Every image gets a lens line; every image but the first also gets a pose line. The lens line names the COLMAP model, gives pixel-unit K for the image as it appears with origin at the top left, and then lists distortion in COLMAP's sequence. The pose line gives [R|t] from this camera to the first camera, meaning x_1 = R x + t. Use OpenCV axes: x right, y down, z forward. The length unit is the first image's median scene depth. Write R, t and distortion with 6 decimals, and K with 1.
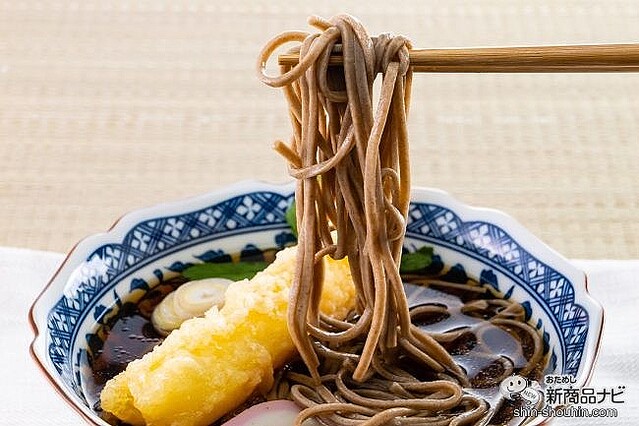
lens RADIAL K [[2229.9, 0, 321.9], [0, 2229.9, 211.9], [0, 0, 1]] dist [0.058774, 0.000000]
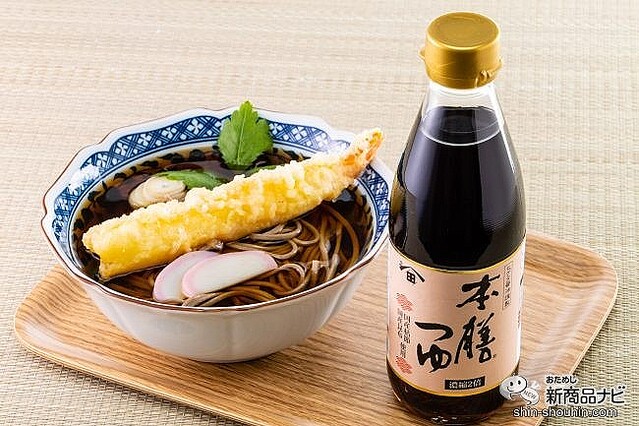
lens RADIAL K [[2229.9, 0, 317.5], [0, 2229.9, 212.6], [0, 0, 1]] dist [0.058774, 0.000000]
pose [[0.997126, 0.020944, -0.072814, 0.166336], [-0.013957, 0.995363, 0.095169, -0.091458], [0.074469, -0.093879, 0.992795, -0.521915]]
